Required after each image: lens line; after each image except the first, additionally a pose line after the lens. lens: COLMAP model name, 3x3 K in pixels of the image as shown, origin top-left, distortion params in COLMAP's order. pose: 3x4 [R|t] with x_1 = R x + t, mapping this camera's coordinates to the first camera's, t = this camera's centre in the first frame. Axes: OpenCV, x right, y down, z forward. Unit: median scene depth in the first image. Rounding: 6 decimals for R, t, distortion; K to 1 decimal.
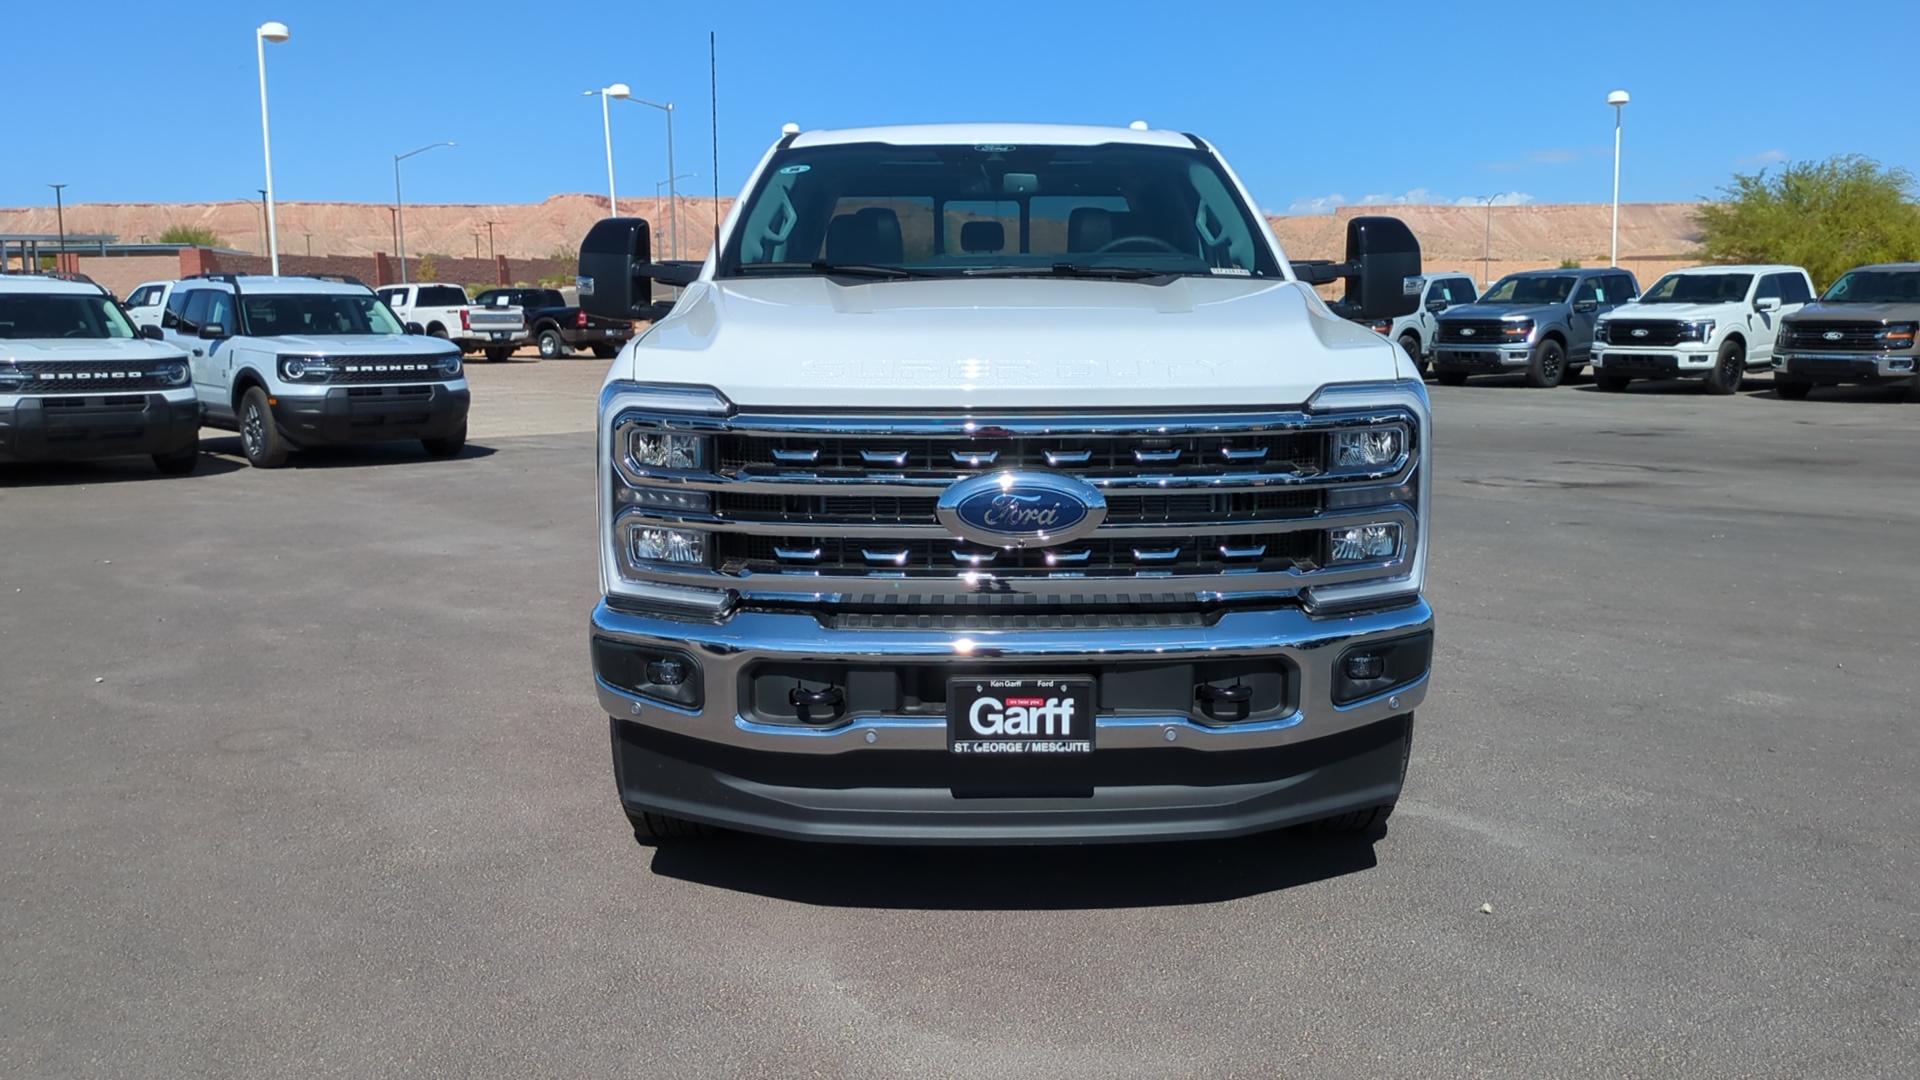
lens RADIAL K [[1692.5, 0, 975.6], [0, 1692.5, 535.7], [0, 0, 1]] dist [0.076589, -0.094489]
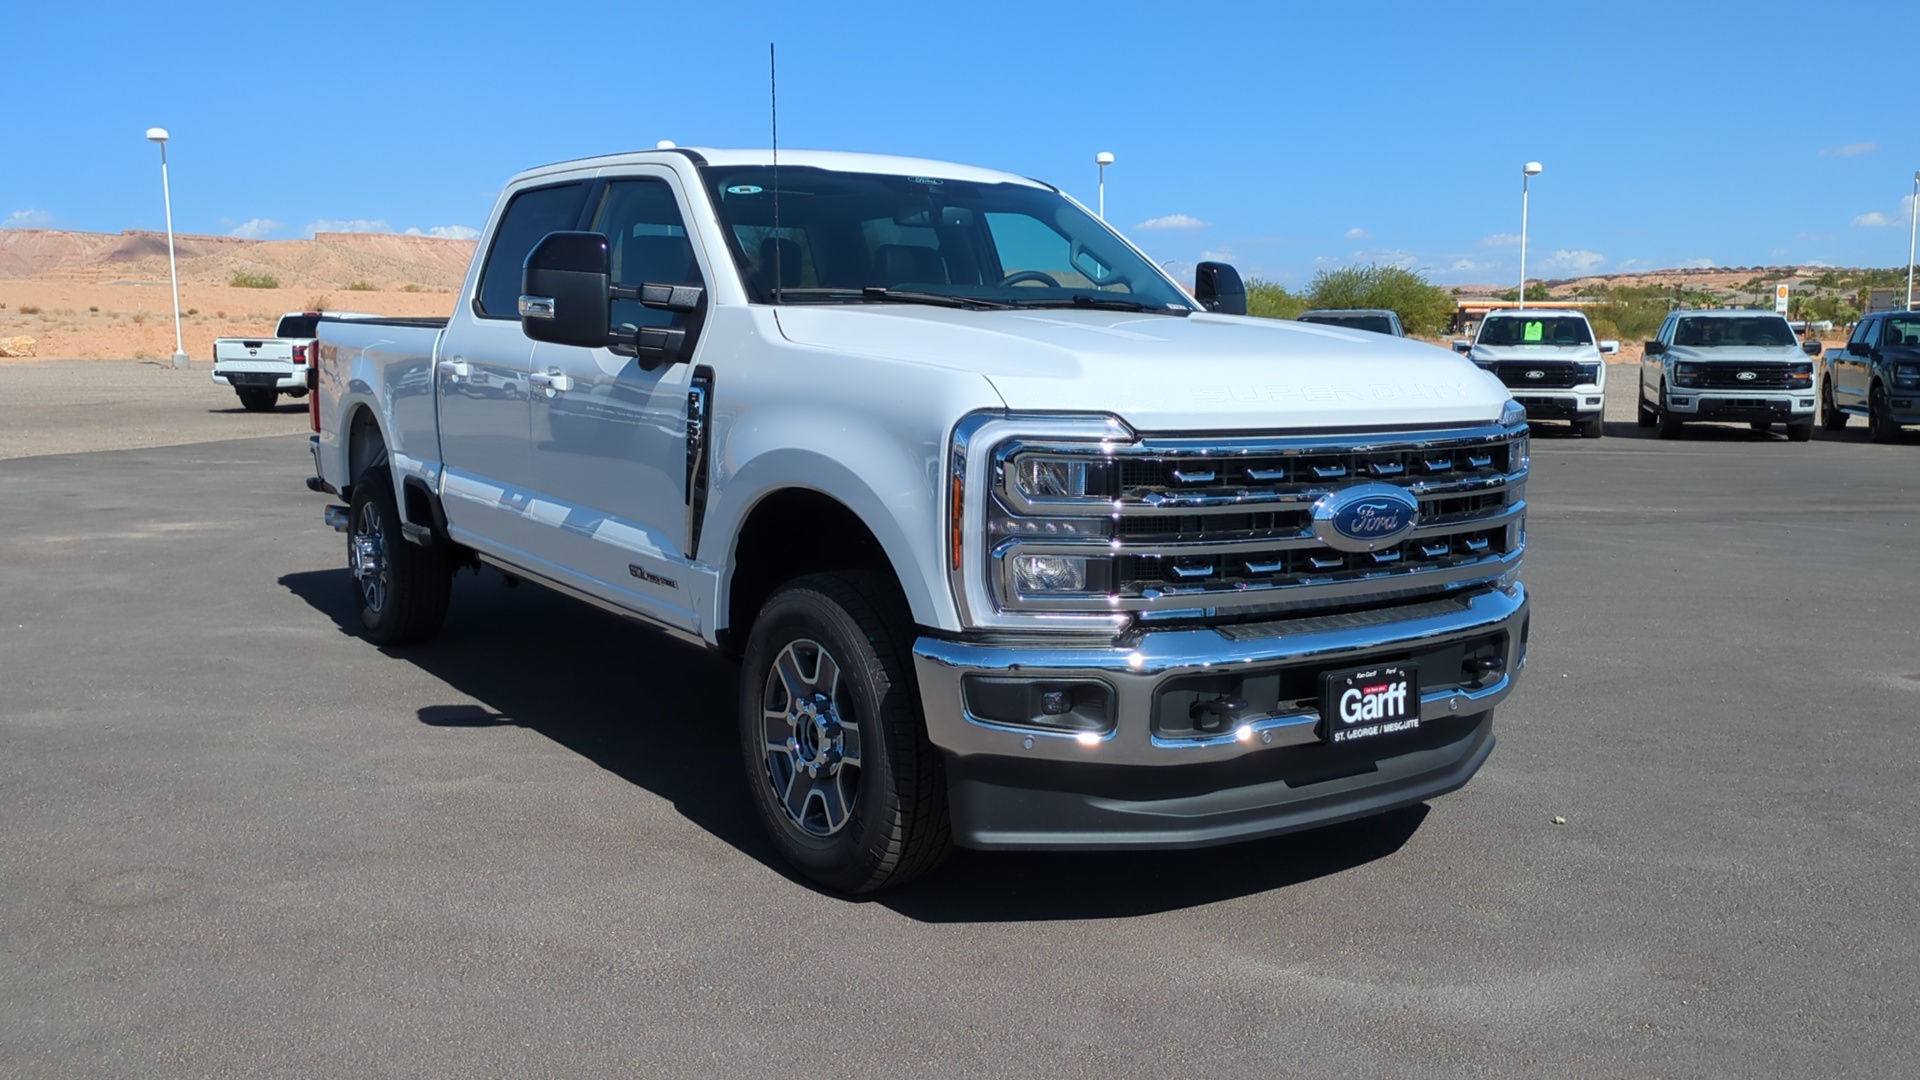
lens RADIAL K [[1692.5, 0, 997.3], [0, 1692.5, 539.1], [0, 0, 1]] dist [0.076589, -0.094489]
pose [[0.821620, -0.056461, 0.567232, -0.795549], [0.066282, 0.997795, 0.003312, -0.020724], [-0.566169, 0.034876, 0.823551, 0.211615]]
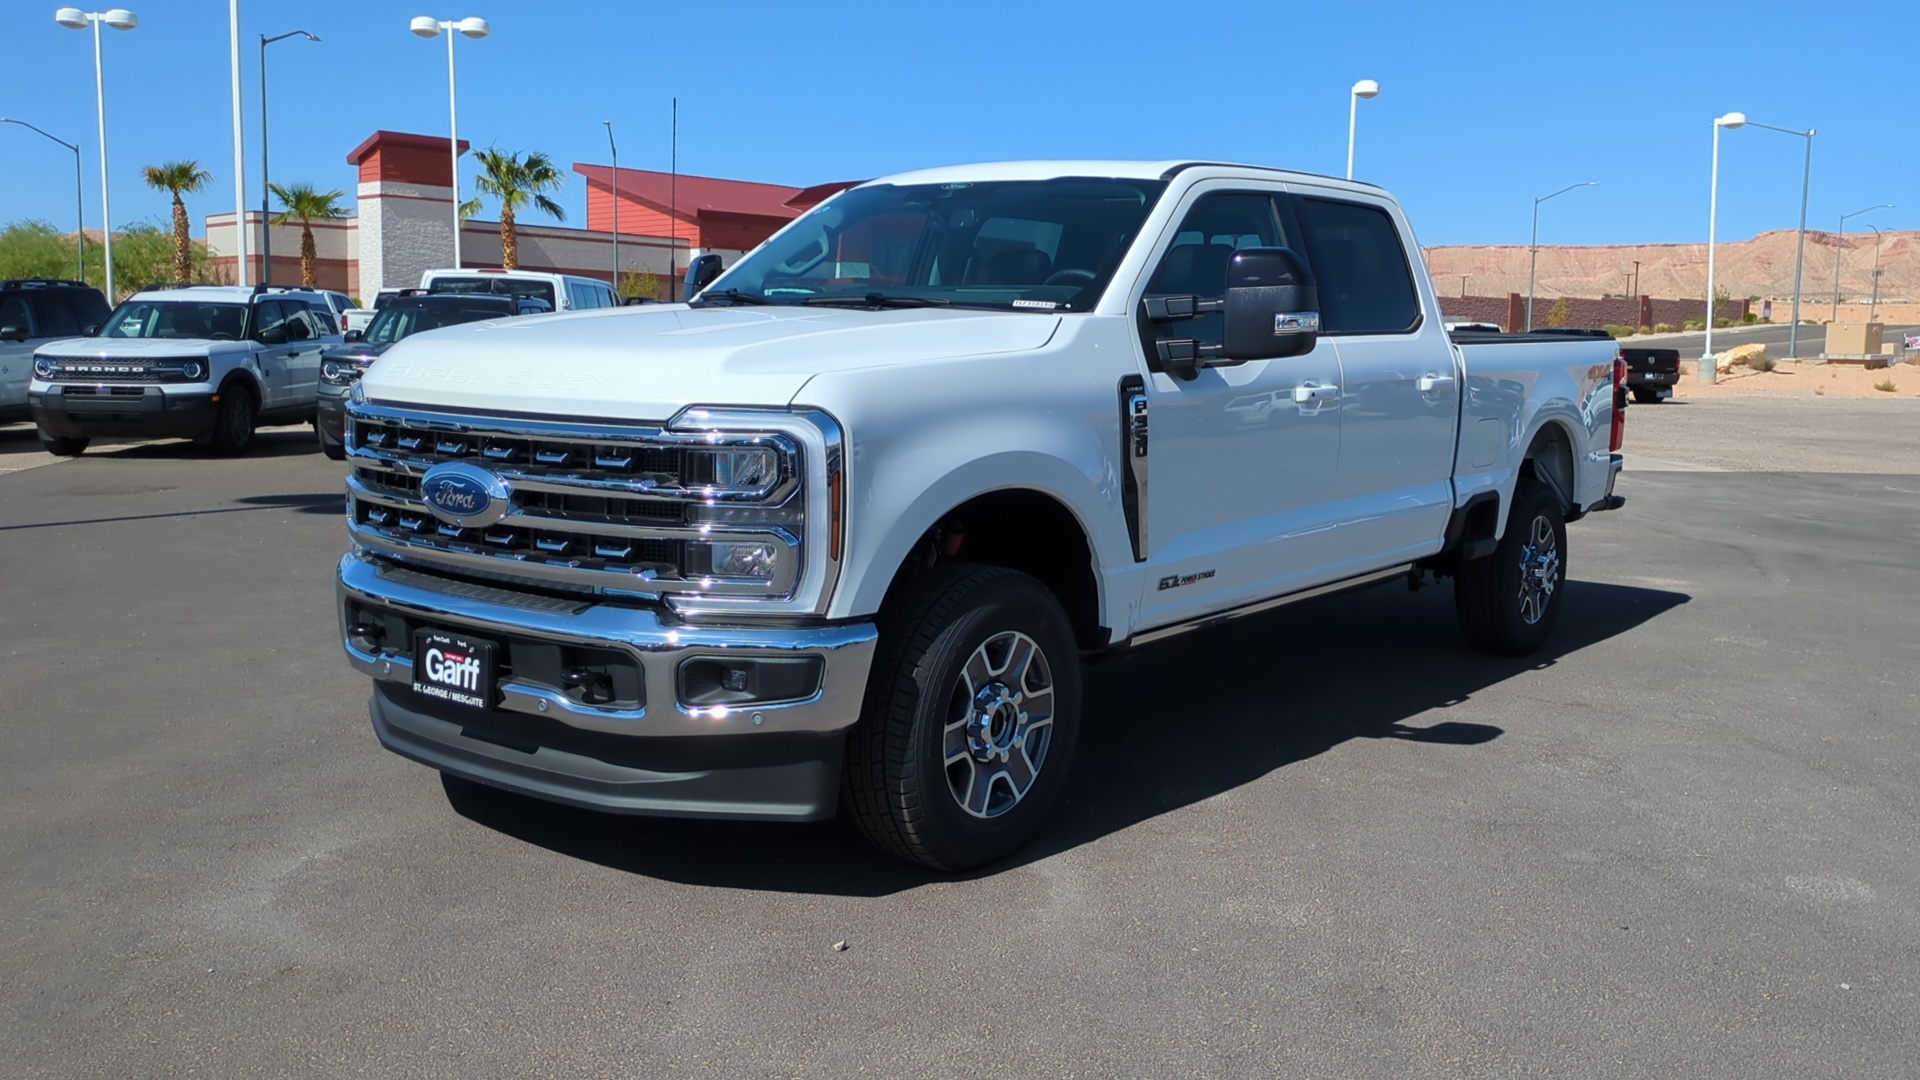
lens RADIAL K [[1692.5, 0, 966.8], [0, 1692.5, 537.8], [0, 0, 1]] dist [0.076589, -0.094489]
pose [[0.770261, 0.097423, -0.630244, 1.031643], [-0.111571, 0.993607, 0.017234, -0.044394], [0.627894, 0.057043, 0.776206, 0.293339]]
